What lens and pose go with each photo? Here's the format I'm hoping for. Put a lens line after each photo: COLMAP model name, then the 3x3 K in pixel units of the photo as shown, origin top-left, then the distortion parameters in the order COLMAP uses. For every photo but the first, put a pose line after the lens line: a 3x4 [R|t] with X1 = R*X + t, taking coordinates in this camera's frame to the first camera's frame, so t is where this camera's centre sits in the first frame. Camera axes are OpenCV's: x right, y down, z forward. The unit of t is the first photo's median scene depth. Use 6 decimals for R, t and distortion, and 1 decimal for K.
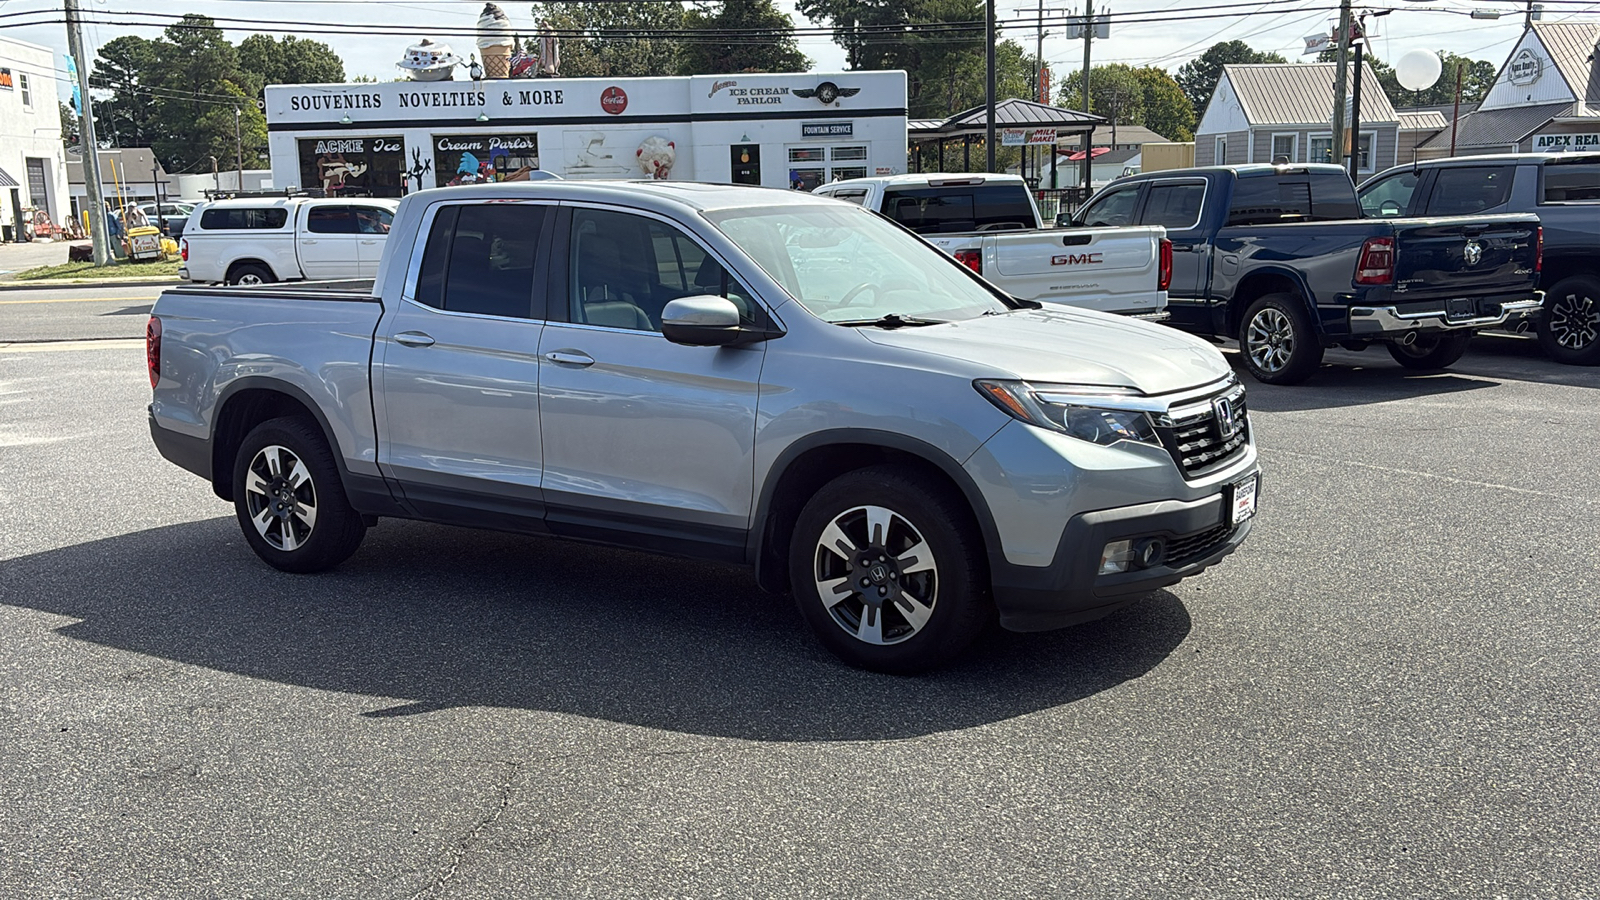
lens RADIAL K [[1483.7, 0, 754.7], [0, 1483.7, 445.9], [0, 0, 1]] dist [0.029515, 0.000000]
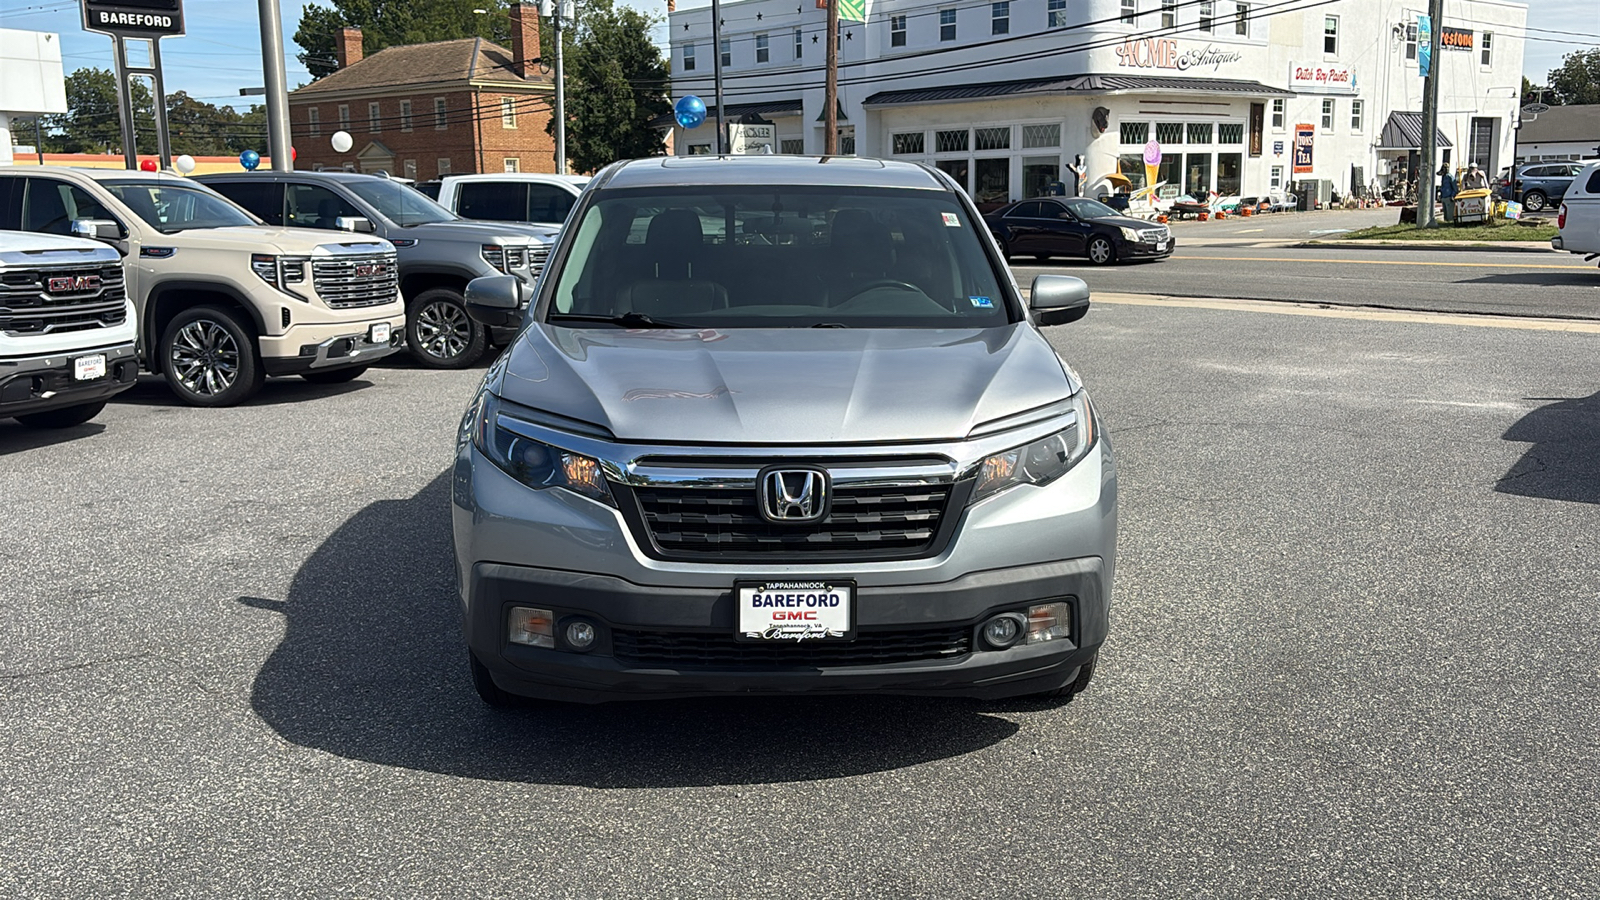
lens RADIAL K [[1483.7, 0, 790.3], [0, 1483.7, 443.2], [0, 0, 1]] dist [0.029515, 0.000000]
pose [[0.590412, 0.154382, -0.792199, 0.666239], [-0.134669, 0.986619, 0.091904, -0.082239], [0.795788, 0.052423, 0.603302, 0.430332]]
